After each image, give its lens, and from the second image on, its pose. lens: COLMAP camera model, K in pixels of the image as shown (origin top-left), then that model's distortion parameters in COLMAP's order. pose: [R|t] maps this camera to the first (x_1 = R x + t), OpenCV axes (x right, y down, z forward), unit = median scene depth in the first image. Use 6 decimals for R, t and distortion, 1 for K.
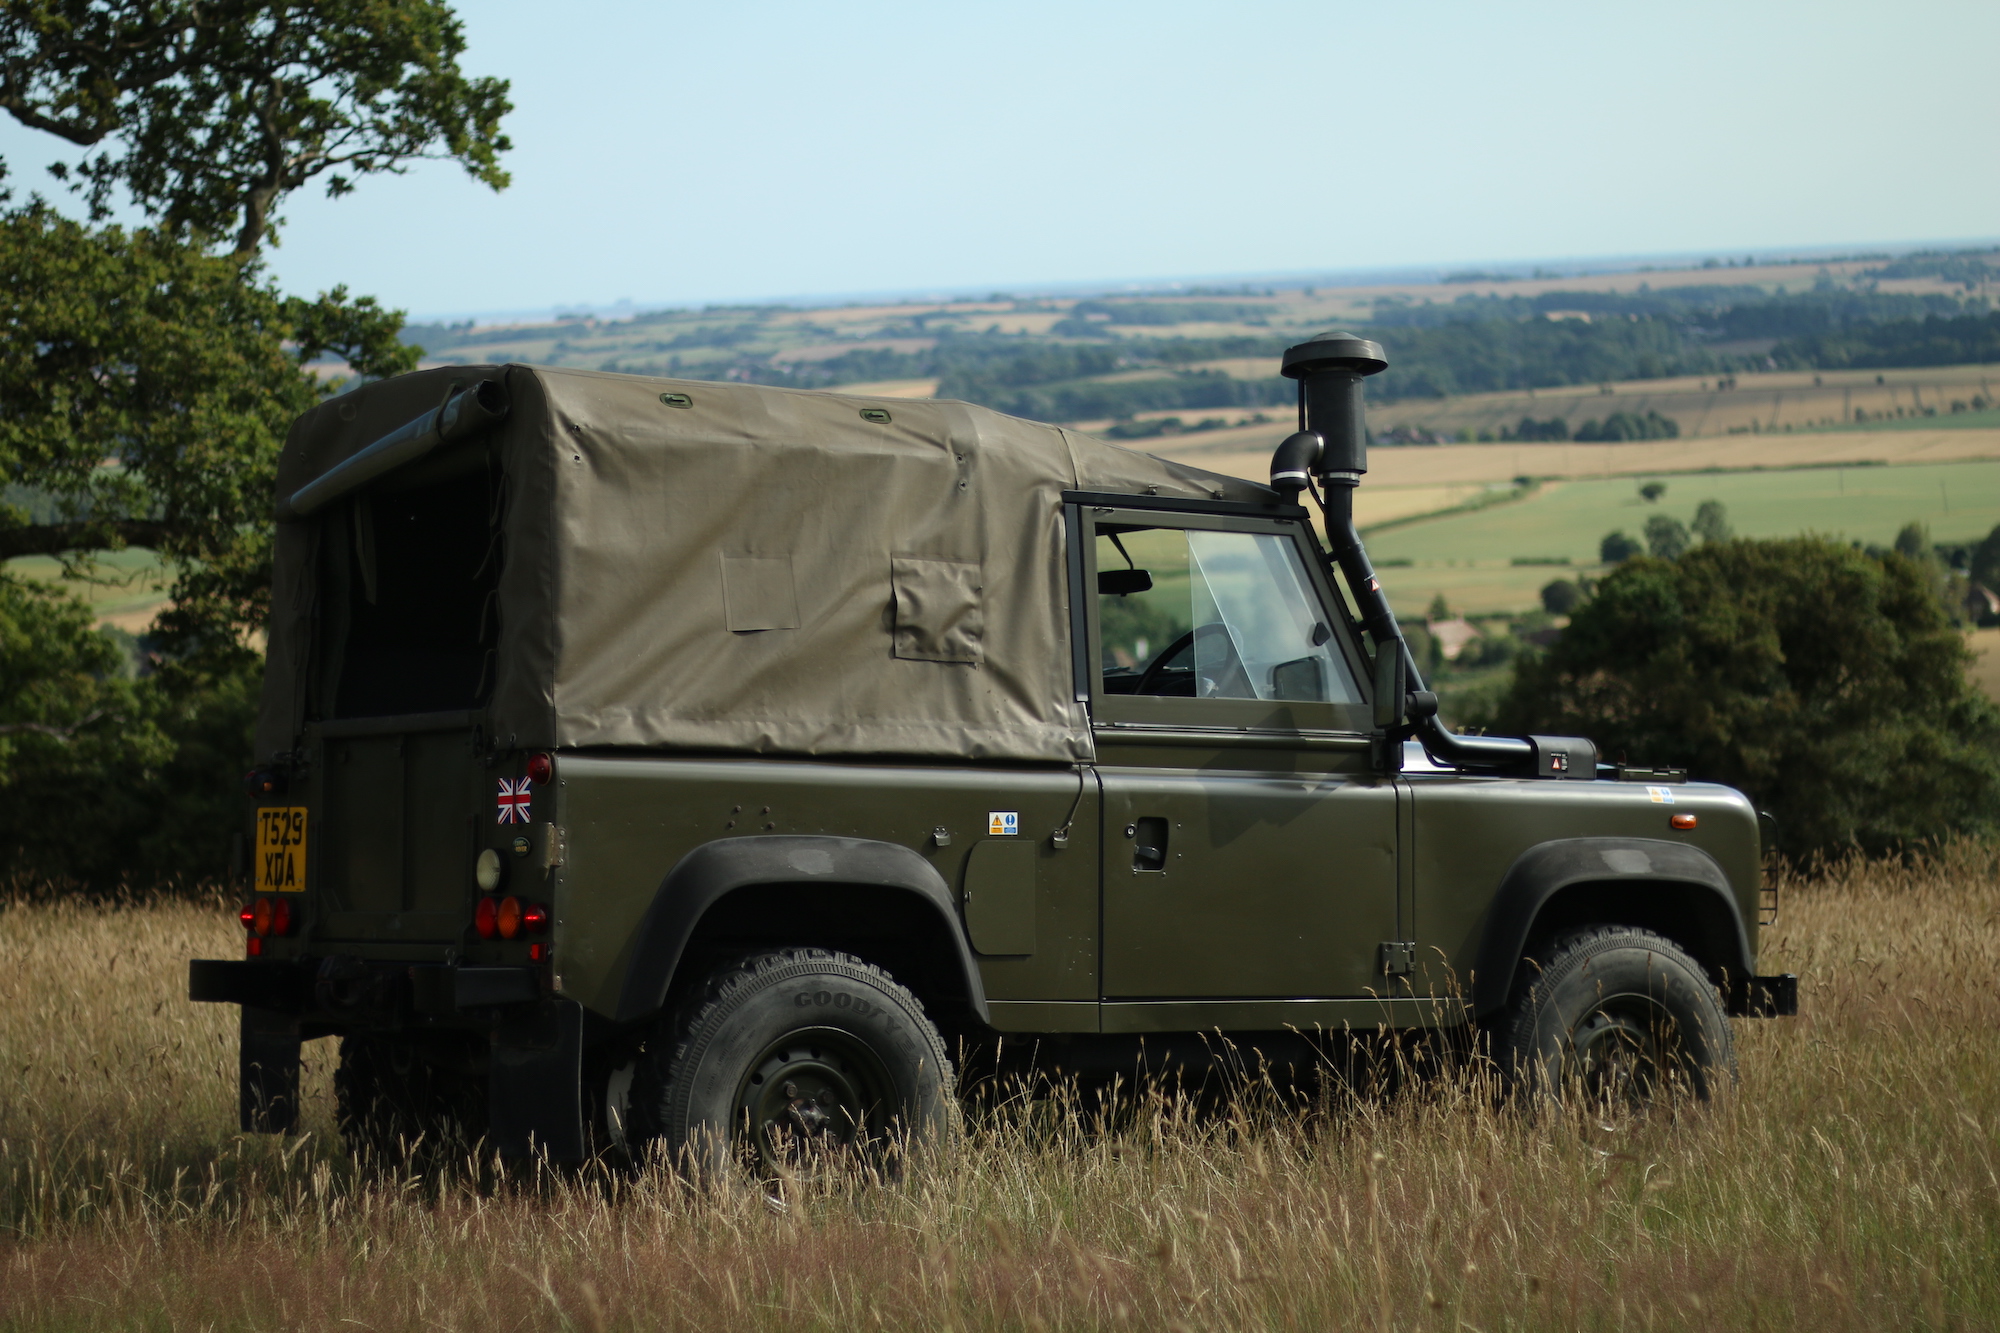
lens RADIAL K [[4476.0, 0, 1000.0], [0, 4476.0, 666.5], [0, 0, 1]] dist [-0.078874, 0.097626]
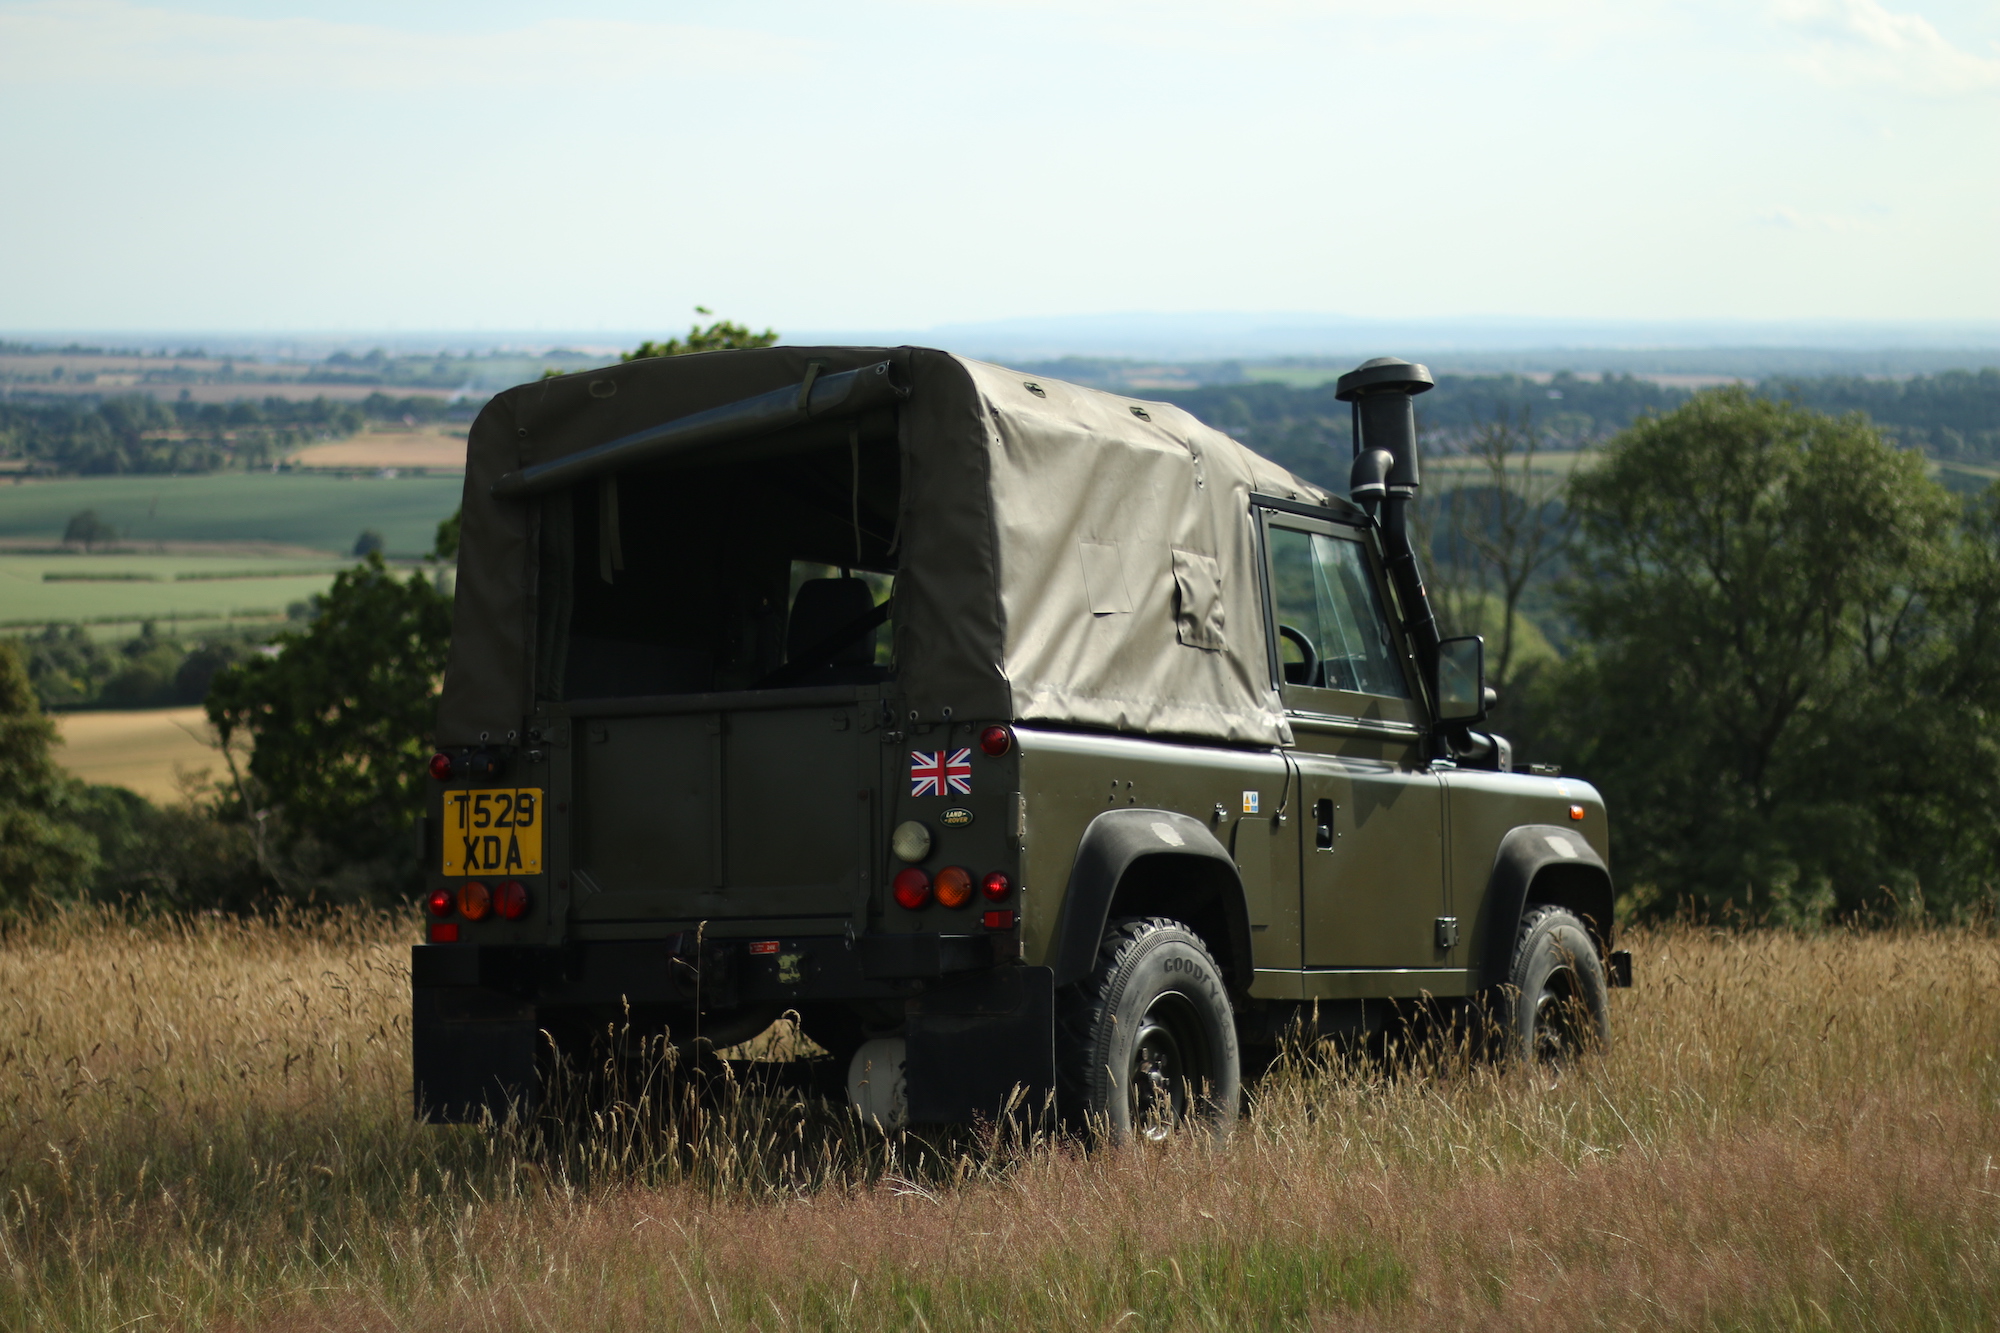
lens RADIAL K [[4476.0, 0, 1000.0], [0, 4476.0, 666.5], [0, 0, 1]] dist [-0.078874, 0.097626]
pose [[0.895002, 0.016706, 0.445750, -0.525602], [-0.007514, 0.999721, -0.022382, 0.027069], [-0.446000, 0.016682, 0.894878, 0.076337]]
